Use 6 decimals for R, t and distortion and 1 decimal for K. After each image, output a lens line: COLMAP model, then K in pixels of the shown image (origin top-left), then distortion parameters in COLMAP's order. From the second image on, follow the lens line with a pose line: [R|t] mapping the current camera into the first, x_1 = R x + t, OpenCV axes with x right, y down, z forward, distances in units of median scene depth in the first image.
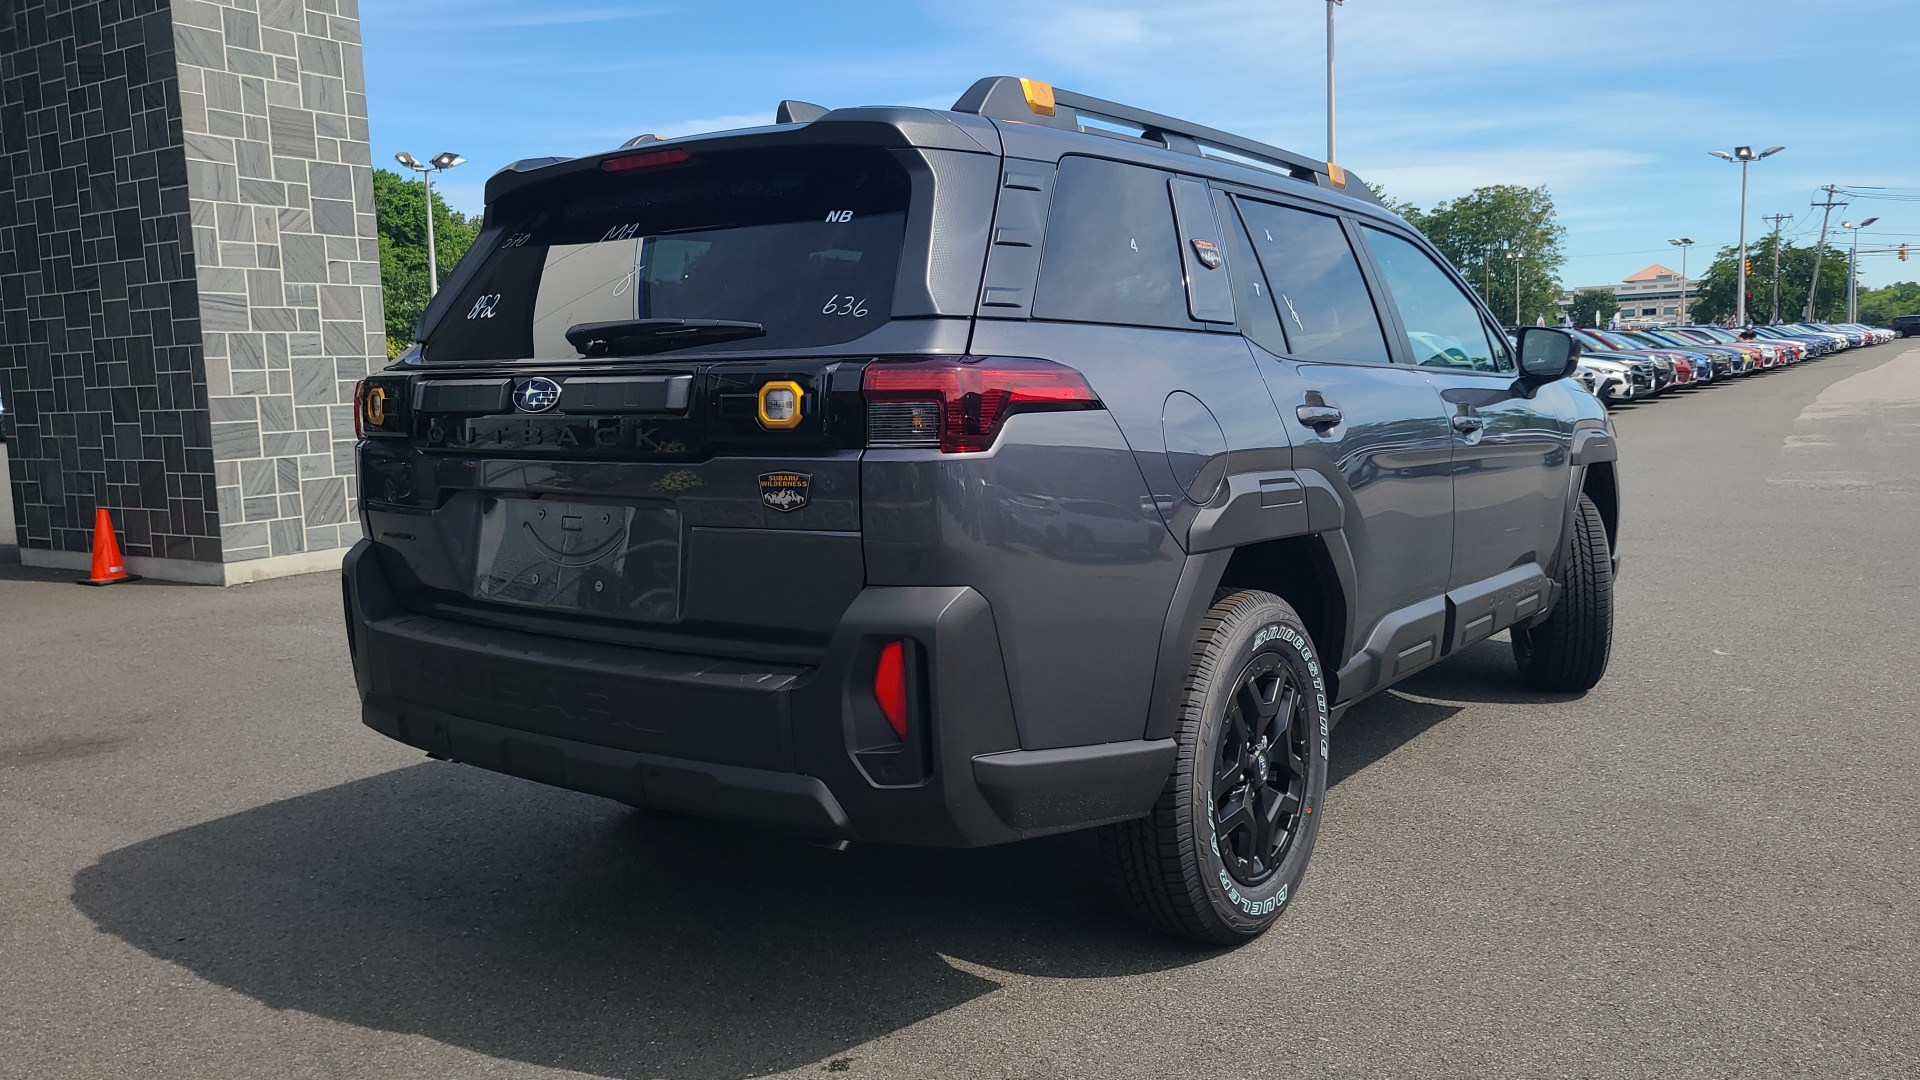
lens RADIAL K [[1448.4, 0, 937.7], [0, 1448.4, 516.4], [0, 0, 1]] dist [0.037129, 0.000401]
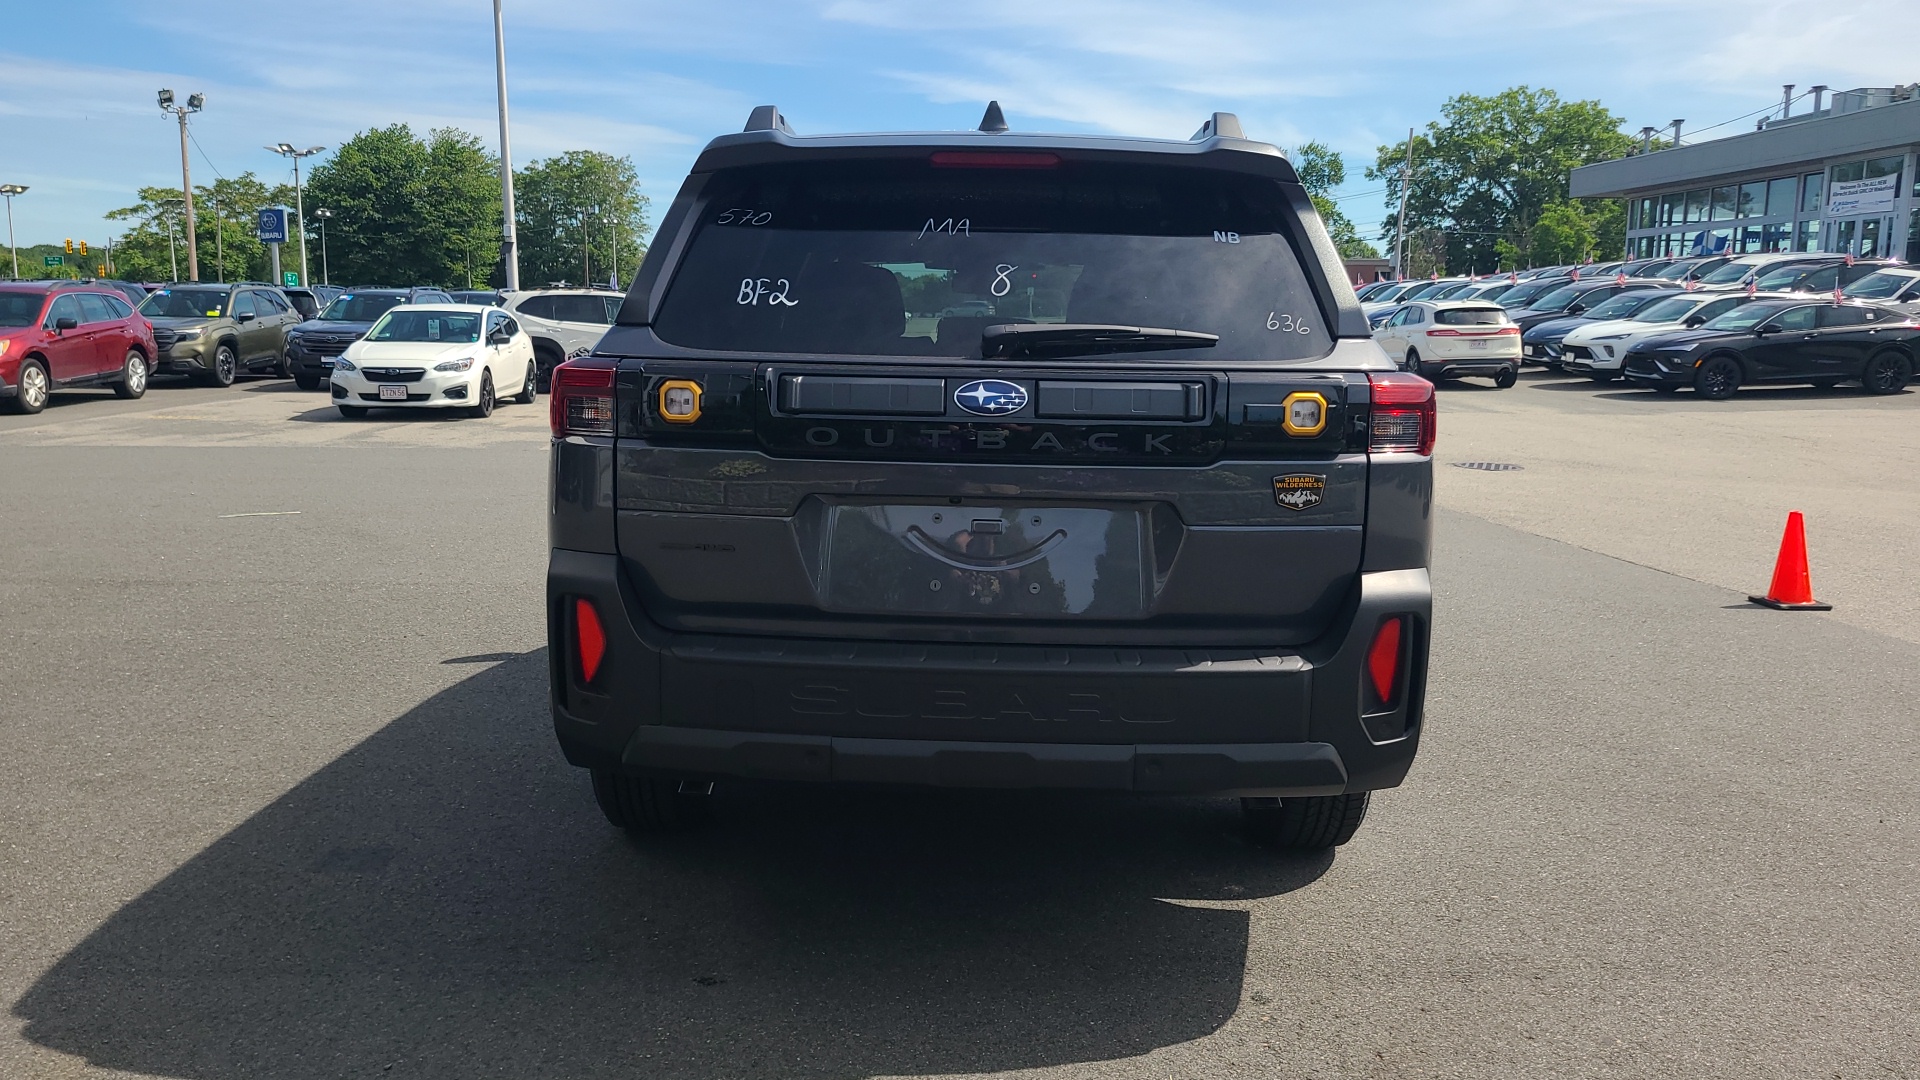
lens RADIAL K [[1448.4, 0, 937.7], [0, 1448.4, 516.4], [0, 0, 1]] dist [0.037129, 0.000401]
pose [[0.816079, -0.038318, 0.576668, -0.536647], [0.020124, 0.999079, 0.037907, -0.025420], [-0.577589, -0.019330, 0.816099, 0.138205]]
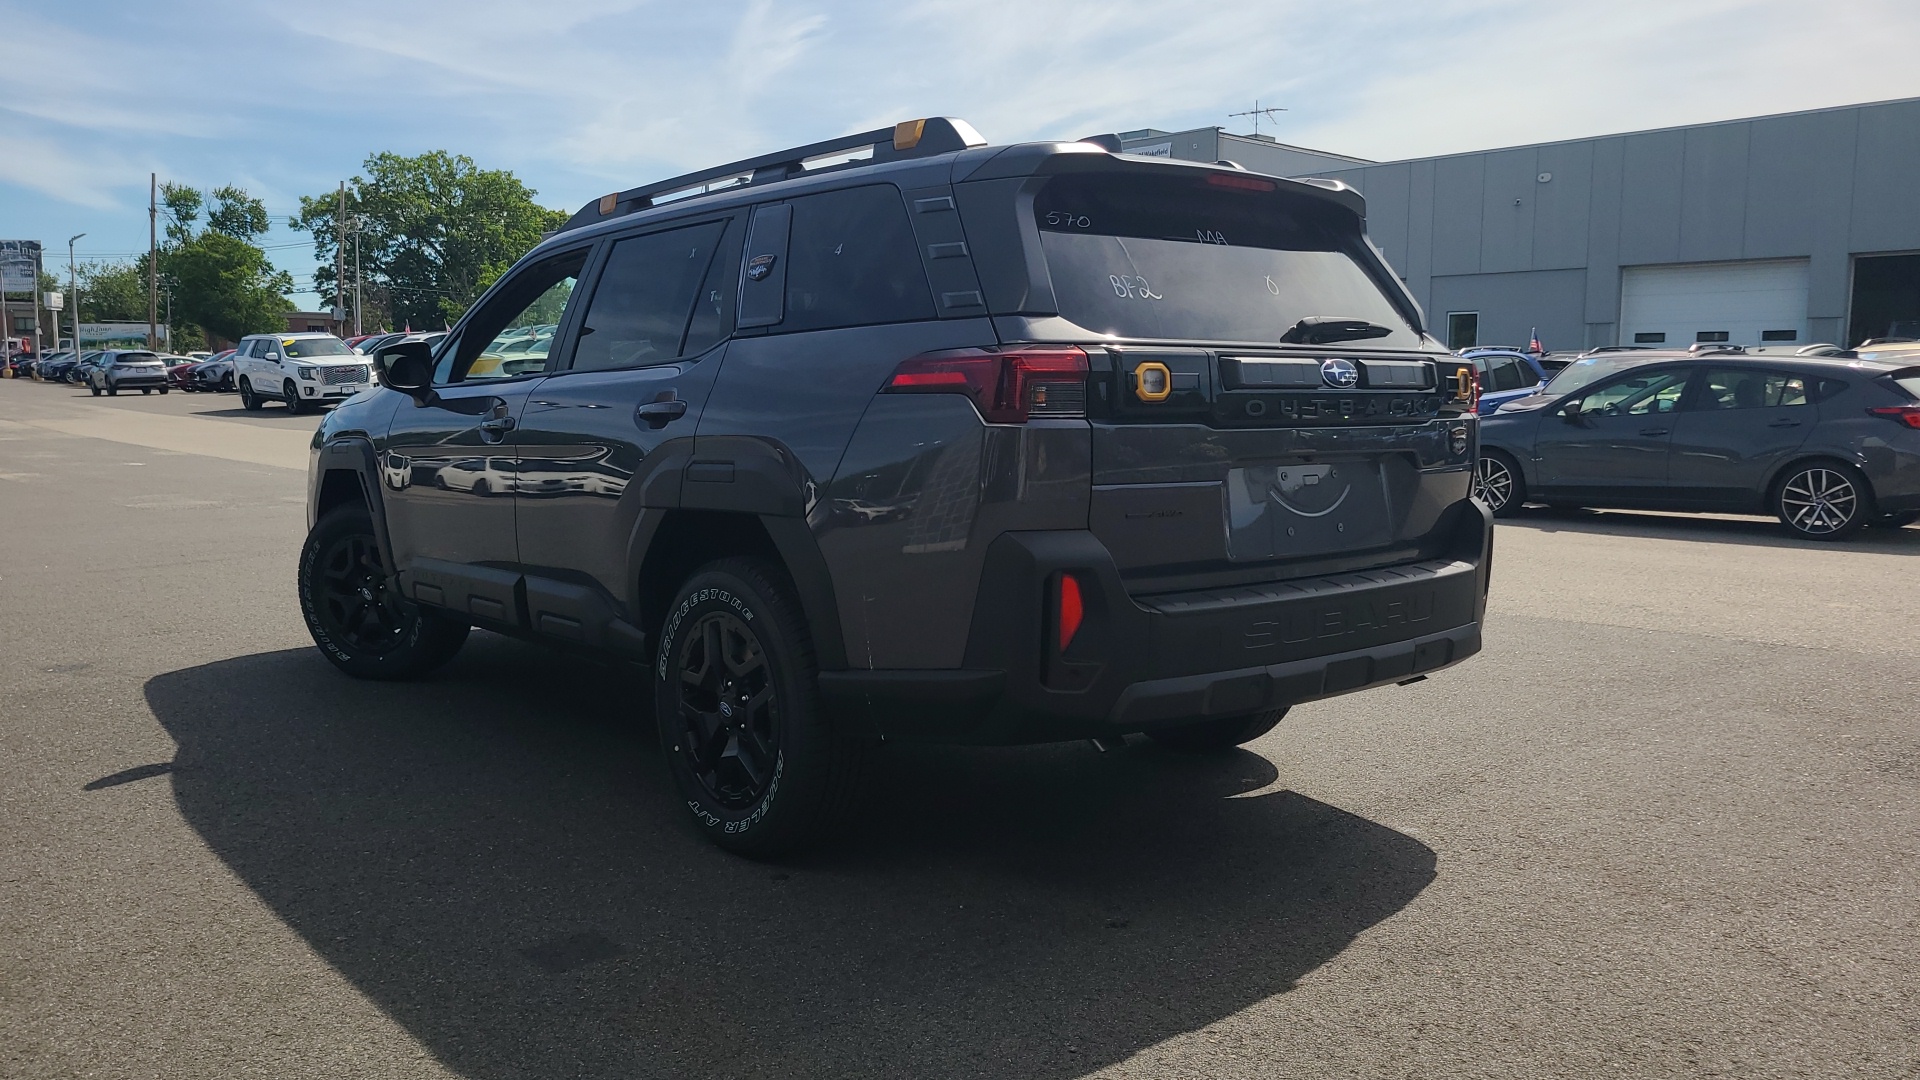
lens RADIAL K [[1453.9, 0, 933.5], [0, 1453.9, 519.9], [0, 0, 1]] dist [0.023272, -0.007525]
pose [[0.226774, -0.058910, 0.972164, -0.953290], [0.085116, 0.995549, 0.040472, -0.024301], [-0.970221, 0.073569, 0.230778, 0.651186]]
